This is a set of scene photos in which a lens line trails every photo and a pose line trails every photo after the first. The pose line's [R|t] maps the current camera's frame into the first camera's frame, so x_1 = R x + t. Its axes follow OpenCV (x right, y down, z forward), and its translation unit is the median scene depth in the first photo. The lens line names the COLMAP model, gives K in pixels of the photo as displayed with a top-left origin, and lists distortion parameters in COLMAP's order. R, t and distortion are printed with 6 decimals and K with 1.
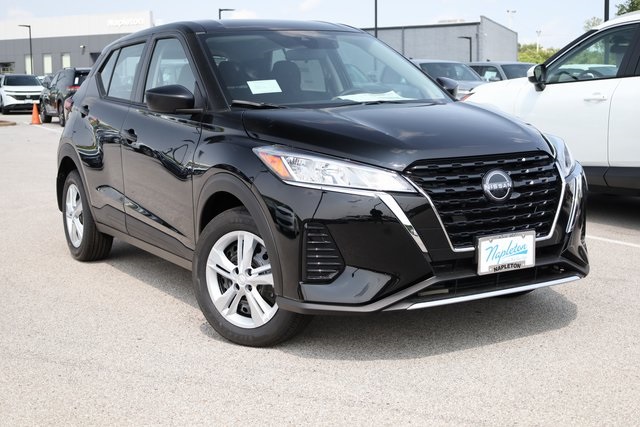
lens RADIAL K [[919.0, 0, 323.9], [0, 919.0, 216.5], [0, 0, 1]] dist [-0.005634, 0.000000]
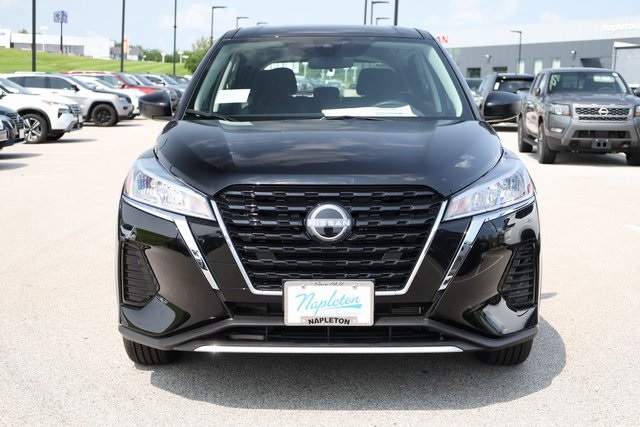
lens RADIAL K [[919.0, 0, 320.7], [0, 919.0, 211.2], [0, 0, 1]] dist [-0.005634, 0.000000]
pose [[0.862837, 0.089631, -0.497473, 0.599333], [-0.095238, 0.995354, 0.014152, -0.055108], [0.496430, 0.035168, 0.867364, 0.270573]]
